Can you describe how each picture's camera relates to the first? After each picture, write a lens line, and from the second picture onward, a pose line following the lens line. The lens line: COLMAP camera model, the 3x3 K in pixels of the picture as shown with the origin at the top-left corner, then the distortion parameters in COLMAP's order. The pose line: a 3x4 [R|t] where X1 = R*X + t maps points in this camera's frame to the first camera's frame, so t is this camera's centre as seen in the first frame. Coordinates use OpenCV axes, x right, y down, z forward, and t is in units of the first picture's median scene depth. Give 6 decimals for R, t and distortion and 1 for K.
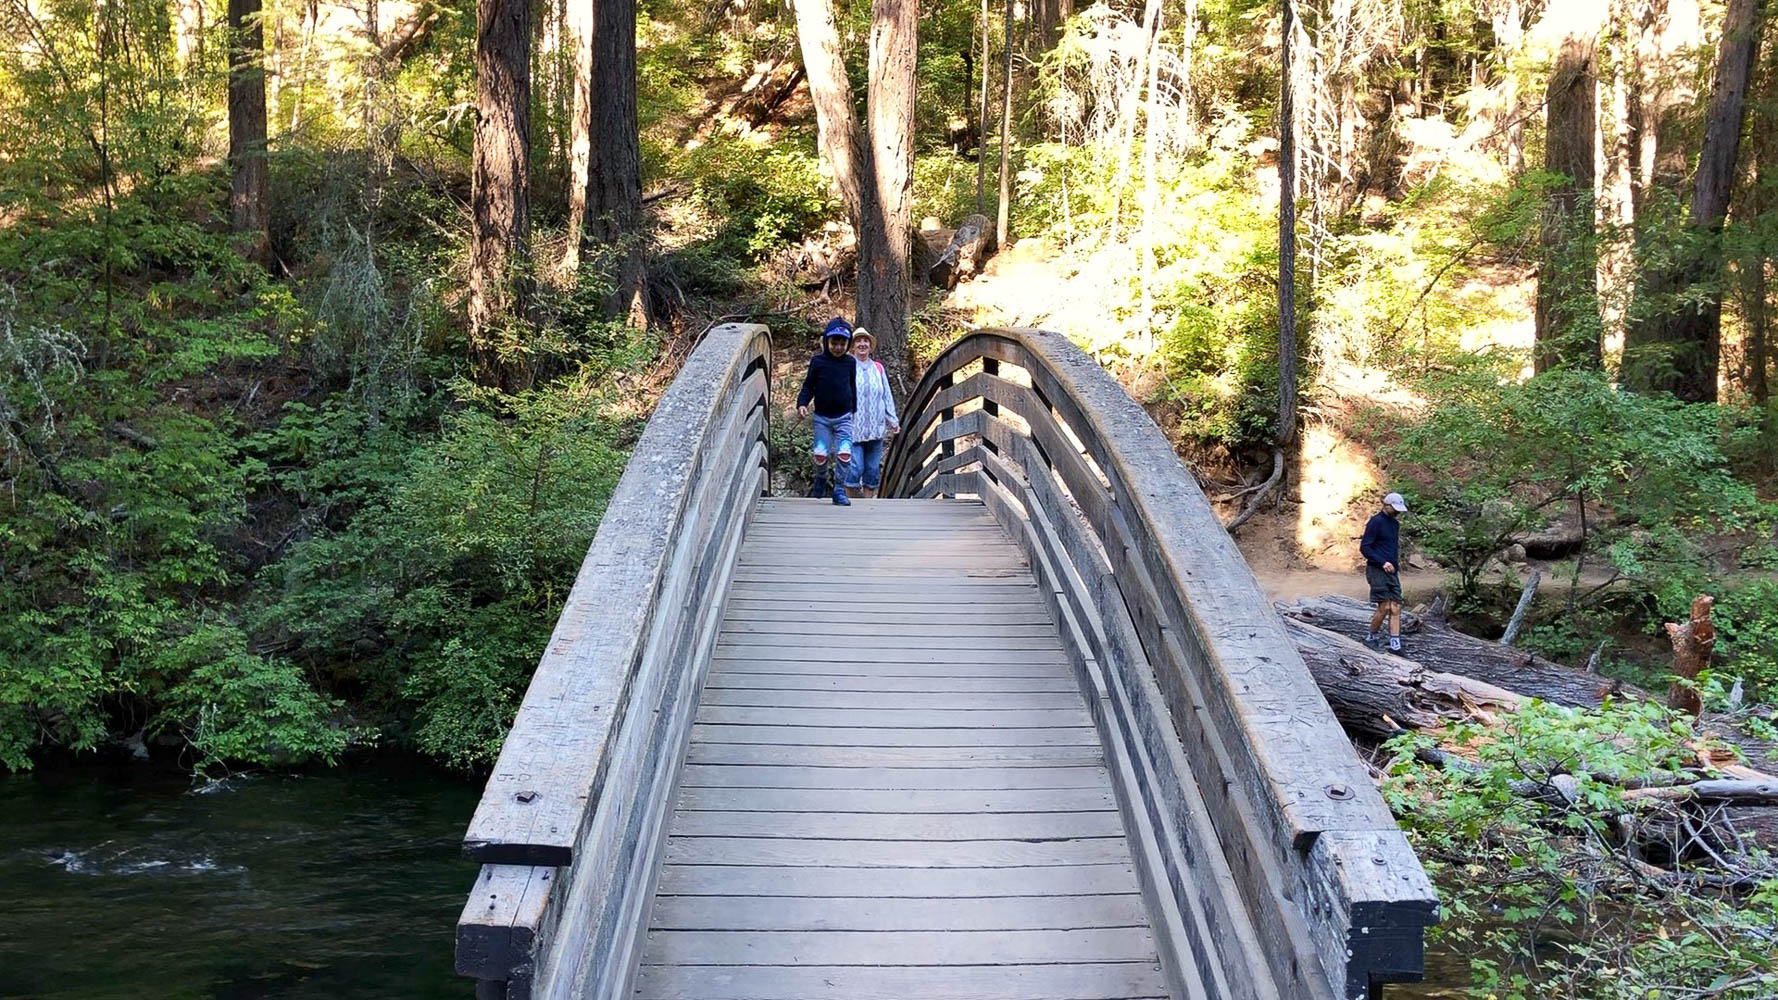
lens RADIAL K [[1667.4, 0, 889.0], [0, 1667.4, 500.0], [0, 0, 1]] dist [0.162703, -0.684813]
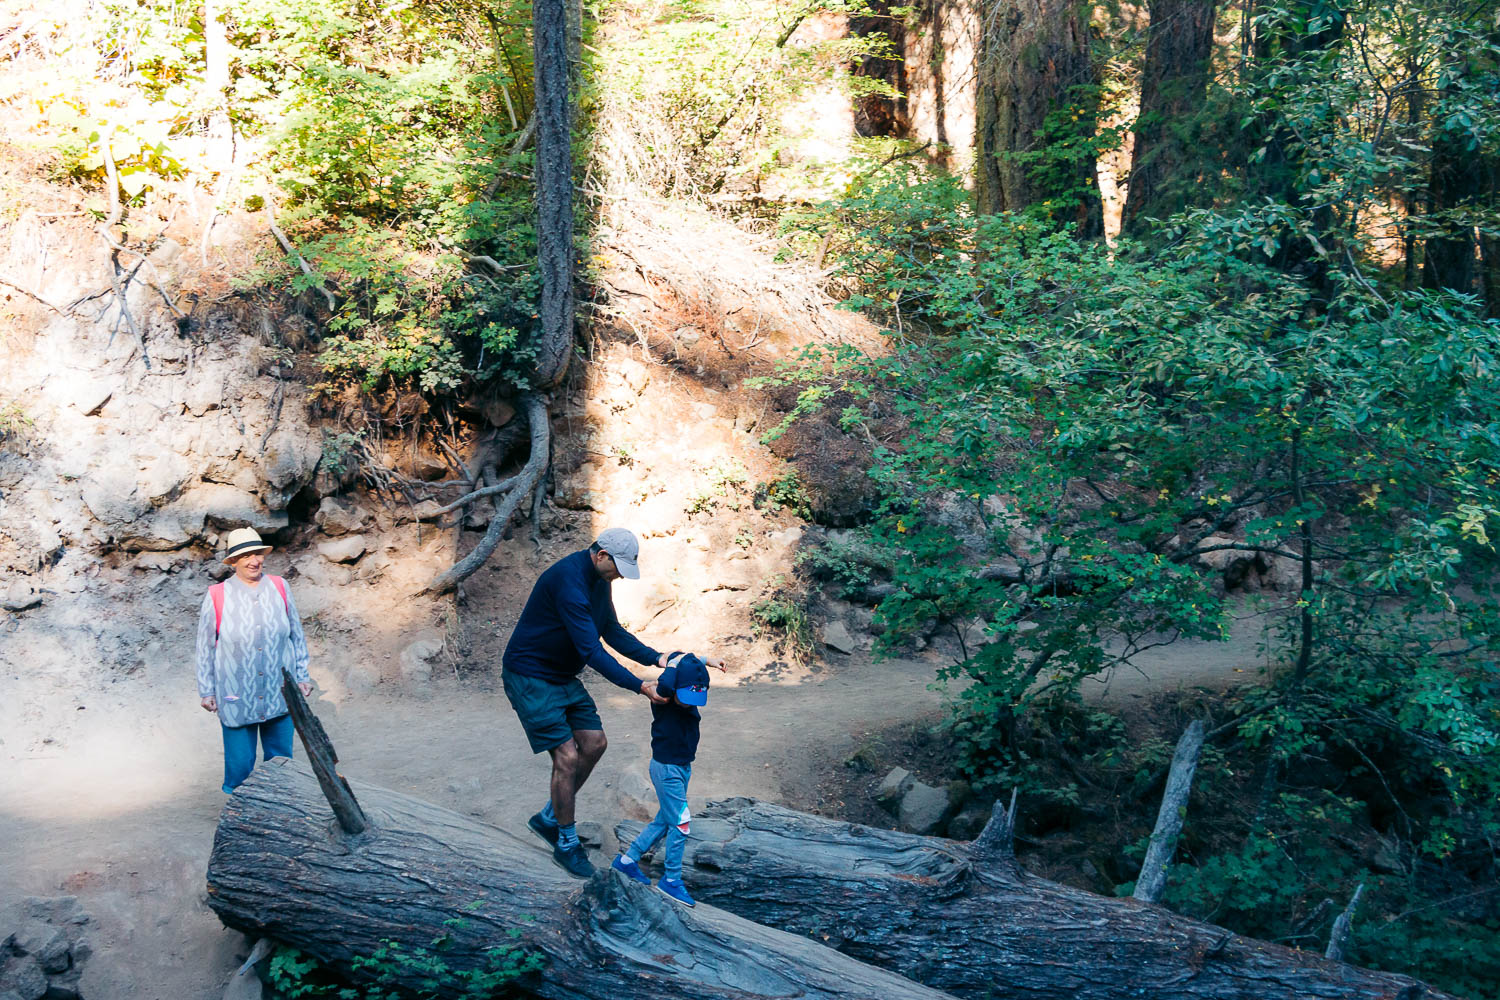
lens RADIAL K [[2374.2, 0, 750.0], [0, 2374.2, 500.0], [0, 0, 1]] dist [0.018494, 0.022889]
pose [[0.912618, -0.049184, 0.405844, 0.023606], [0.014041, 0.995922, 0.089119, -0.055972], [-0.408573, -0.075633, 0.909587, 0.380028]]
